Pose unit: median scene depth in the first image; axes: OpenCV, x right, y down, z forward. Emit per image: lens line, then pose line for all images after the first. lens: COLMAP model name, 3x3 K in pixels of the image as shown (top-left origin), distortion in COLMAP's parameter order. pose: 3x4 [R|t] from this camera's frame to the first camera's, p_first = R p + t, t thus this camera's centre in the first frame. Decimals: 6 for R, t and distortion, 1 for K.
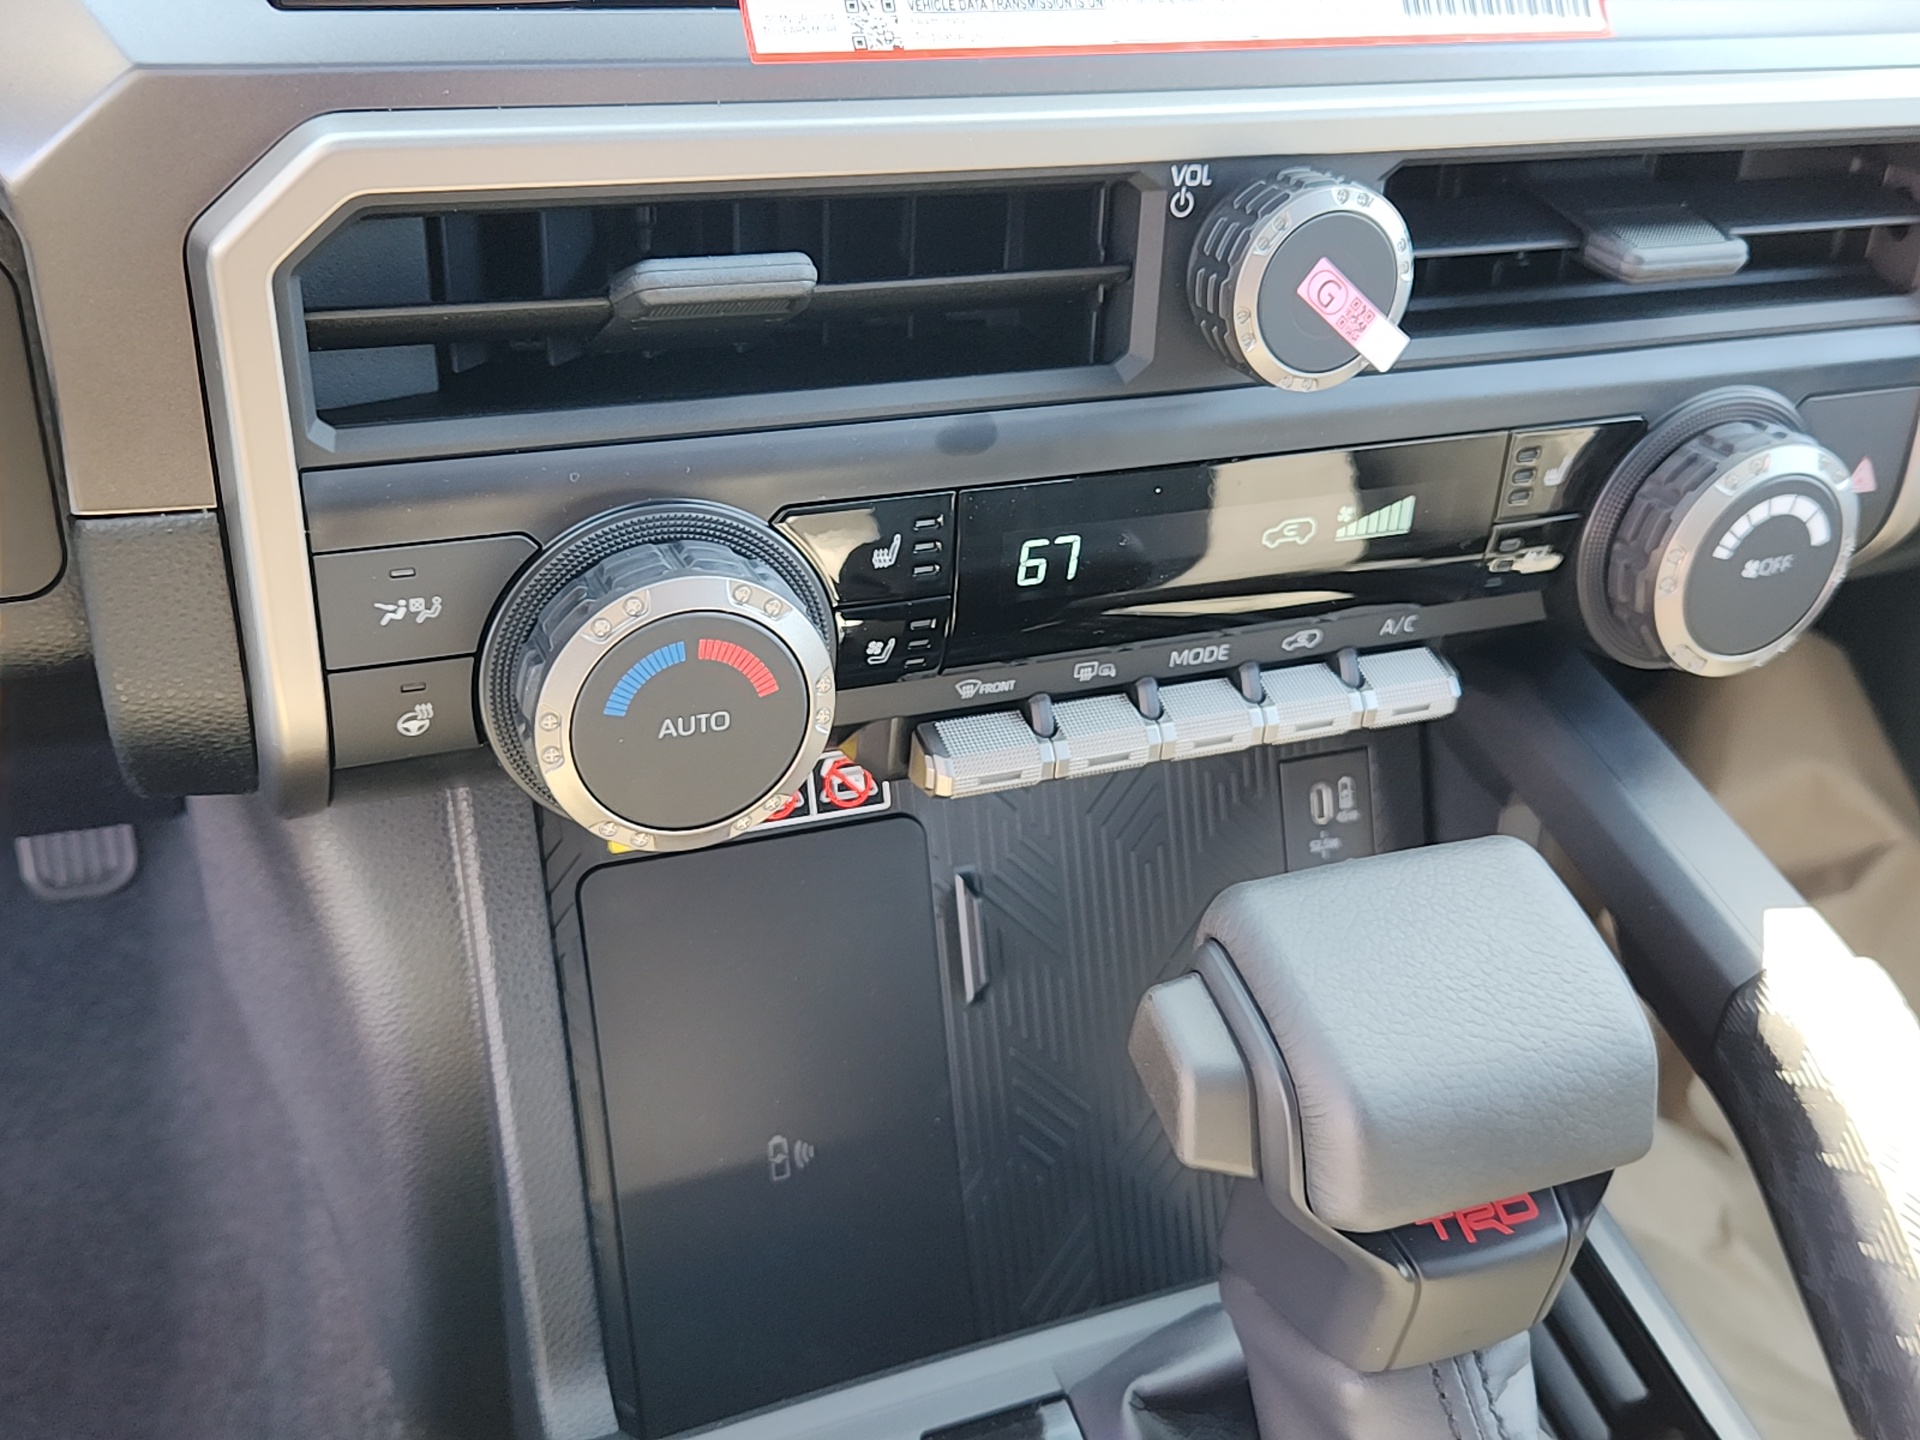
lens RADIAL K [[1908.1, 0, 974.1], [0, 1908.1, 739.7], [0, 0, 1]] dist [0.089867, -0.126271]
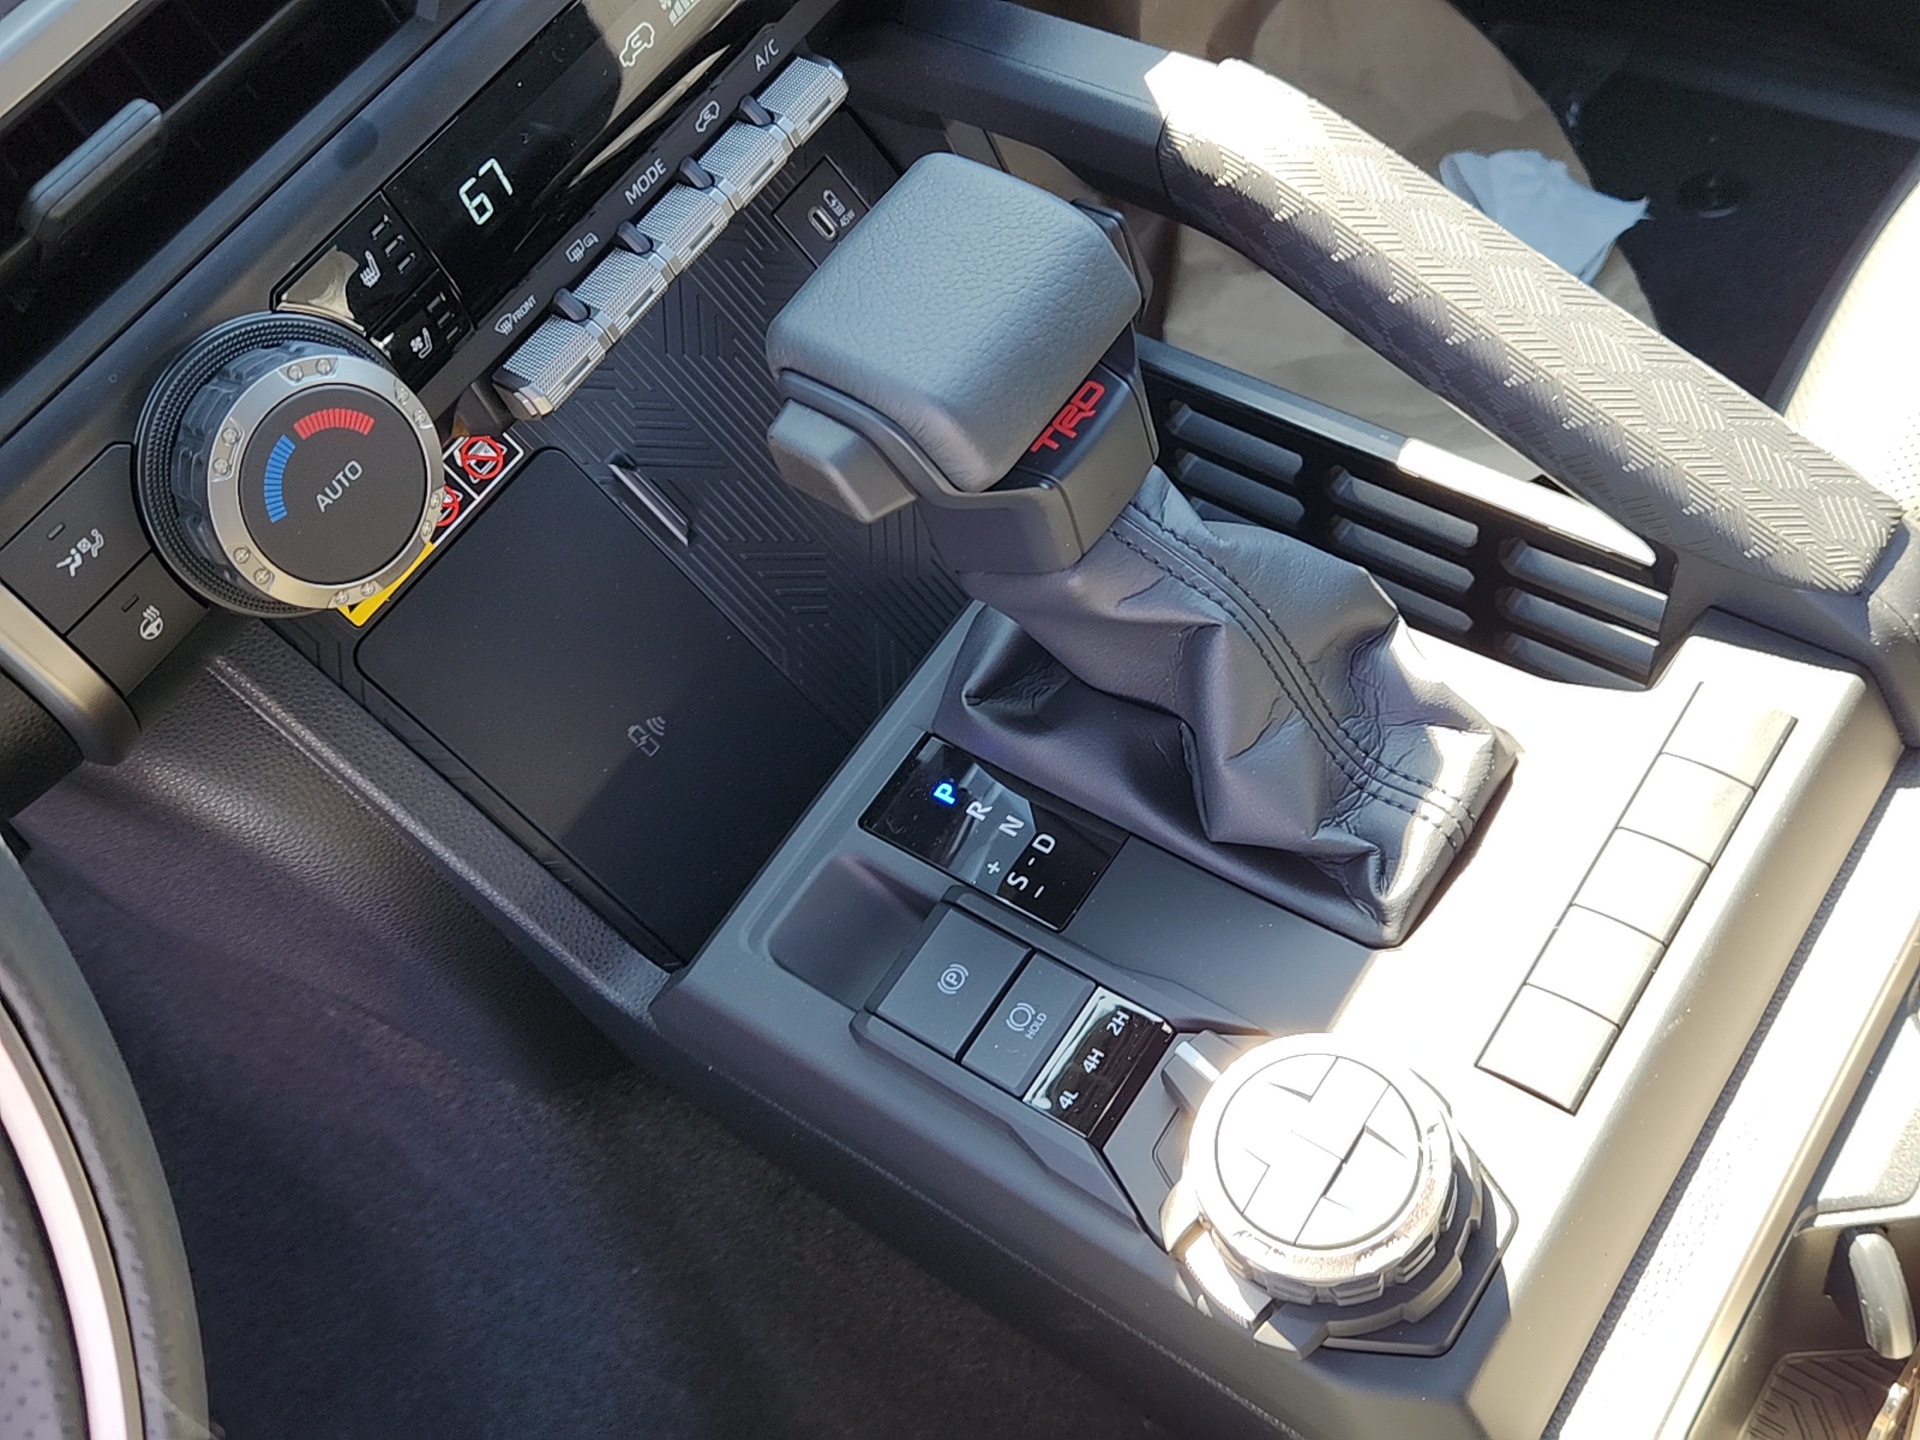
lens RADIAL K [[1908.1, 0, 974.1], [0, 1908.1, 739.7], [0, 0, 1]] dist [0.089867, -0.126271]
pose [[0.784659, -0.618802, 0.037323, 0.022229], [0.590302, 0.764196, 0.259900, 0.032104], [-0.189349, -0.181901, 0.964914, -0.255253]]
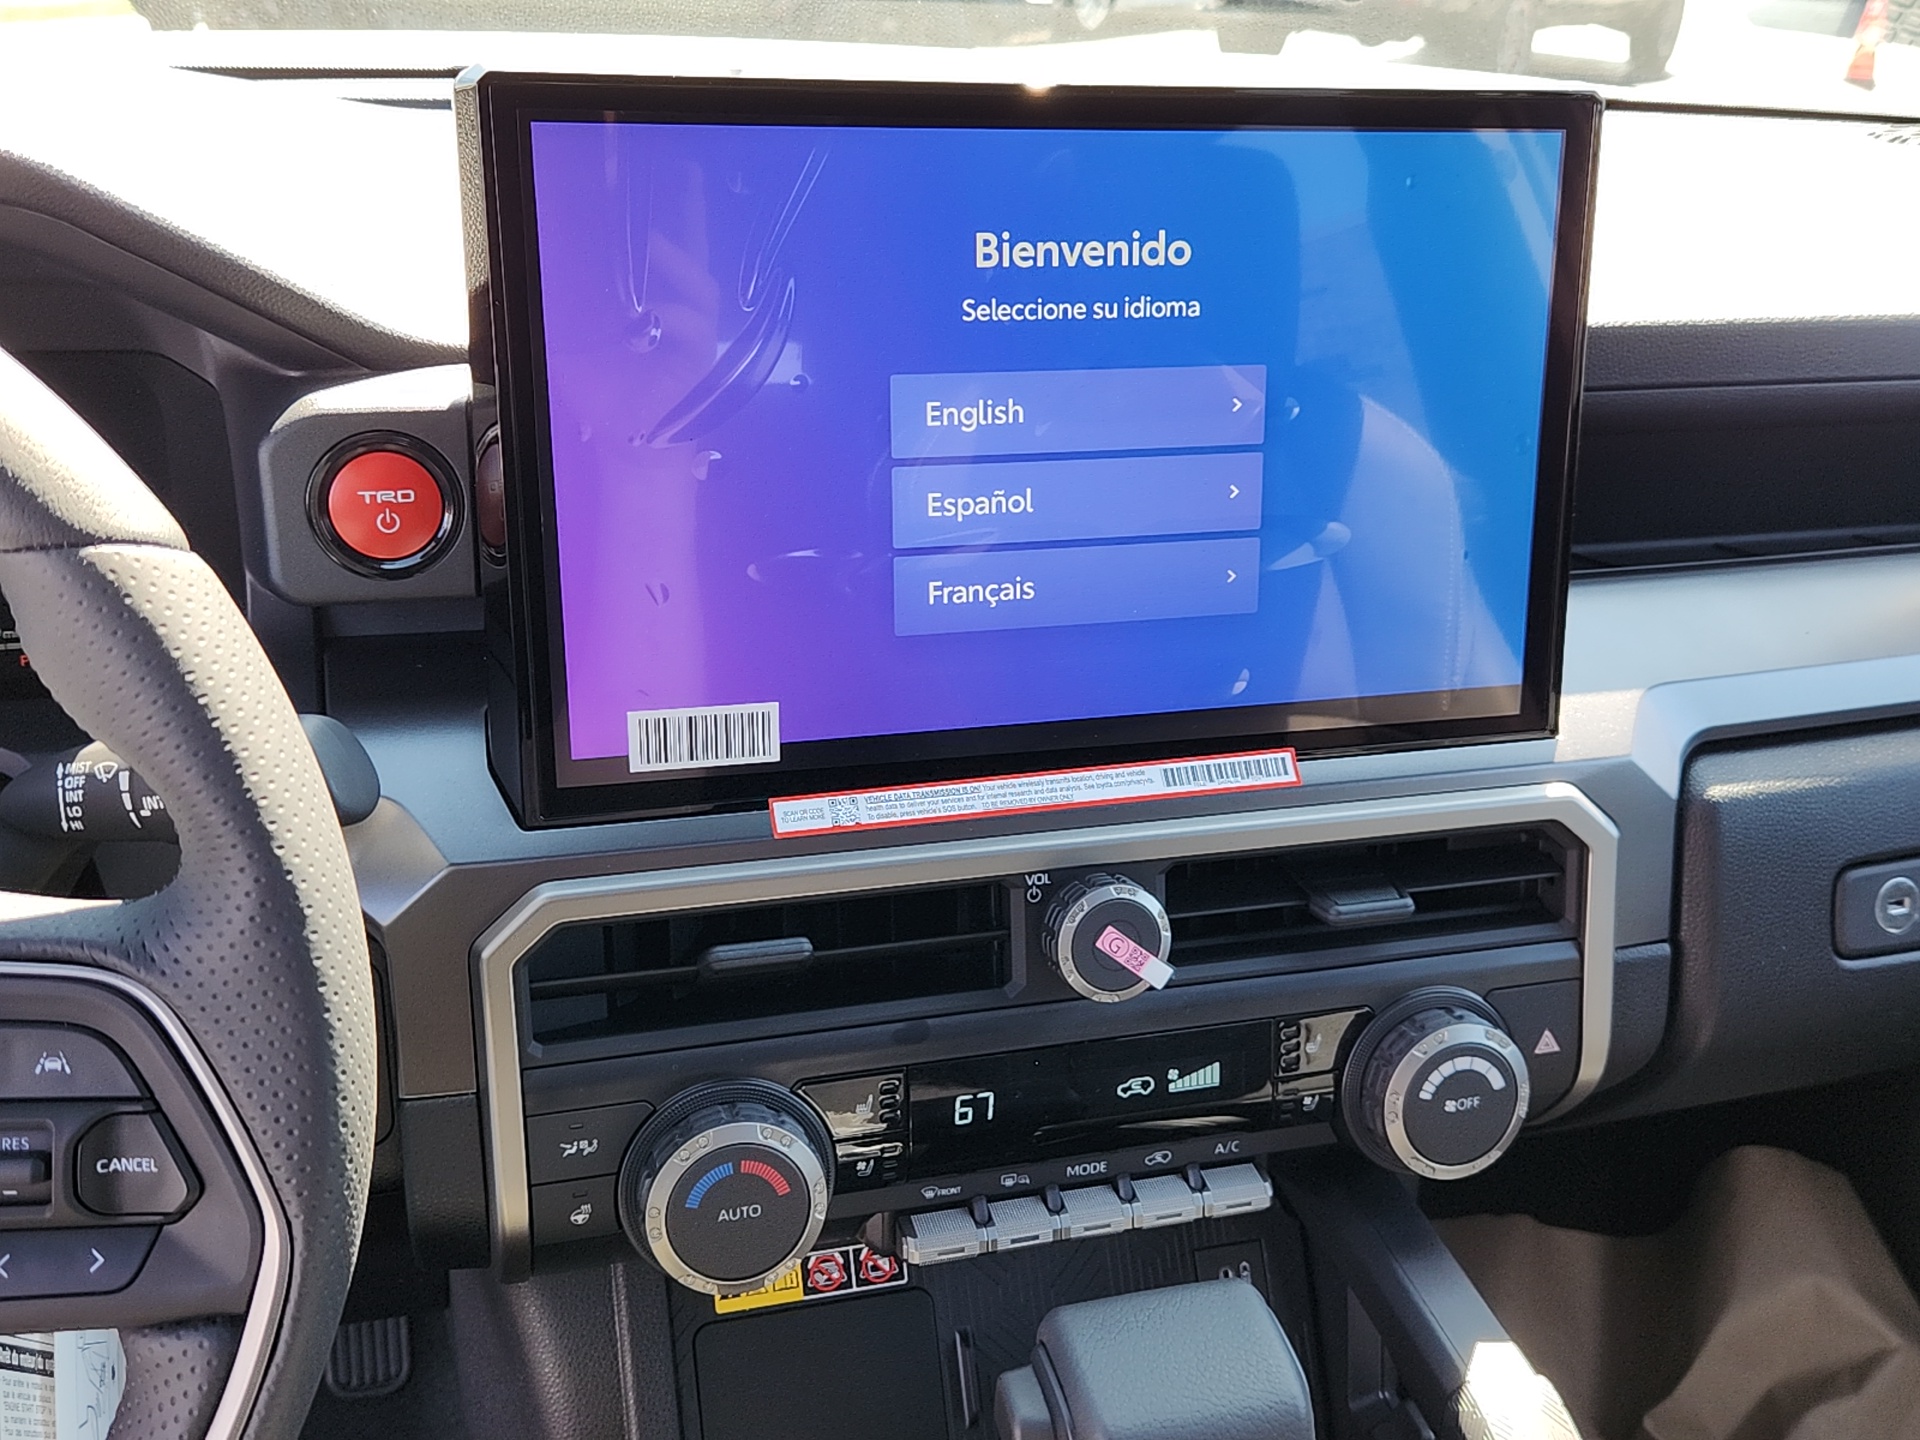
lens RADIAL K [[1985.4, 0, 1010.1], [0, 1985.4, 746.3], [0, 0, 1]] dist [0.066858, -0.029246]
pose [[0.991468, -0.044699, -0.122445, 0.289238], [0.009808, 0.962286, -0.271863, 0.068405], [0.129979, 0.268343, 0.954514, -0.674578]]
